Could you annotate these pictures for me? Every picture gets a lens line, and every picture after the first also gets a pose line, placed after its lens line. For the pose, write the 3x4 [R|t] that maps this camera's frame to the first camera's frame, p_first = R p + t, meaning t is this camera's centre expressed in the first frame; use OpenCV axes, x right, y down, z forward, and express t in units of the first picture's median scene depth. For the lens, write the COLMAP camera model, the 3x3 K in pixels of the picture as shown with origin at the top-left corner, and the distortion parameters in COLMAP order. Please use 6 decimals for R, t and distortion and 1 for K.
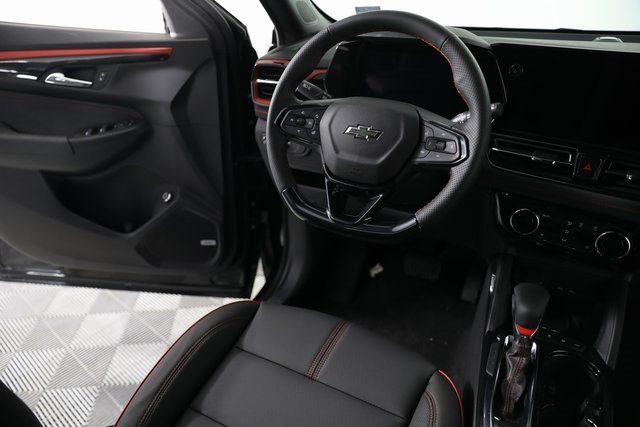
lens RADIAL K [[447.3, 0, 318.2], [0, 447.3, 212.6], [0, 0, 1]] dist [-0.092670, 0.045796]
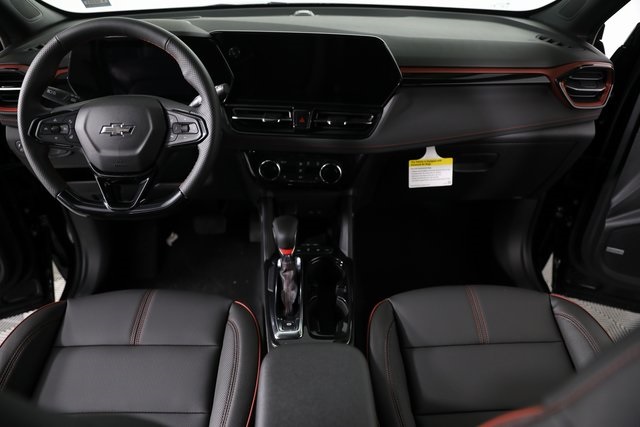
lens RADIAL K [[447.3, 0, 324.4], [0, 447.3, 212.3], [0, 0, 1]] dist [-0.092670, 0.045796]
pose [[0.864781, -0.270863, 0.422832, 0.026569], [0.226888, 0.961957, 0.152187, -0.024342], [-0.447968, -0.035672, 0.893338, -0.247452]]
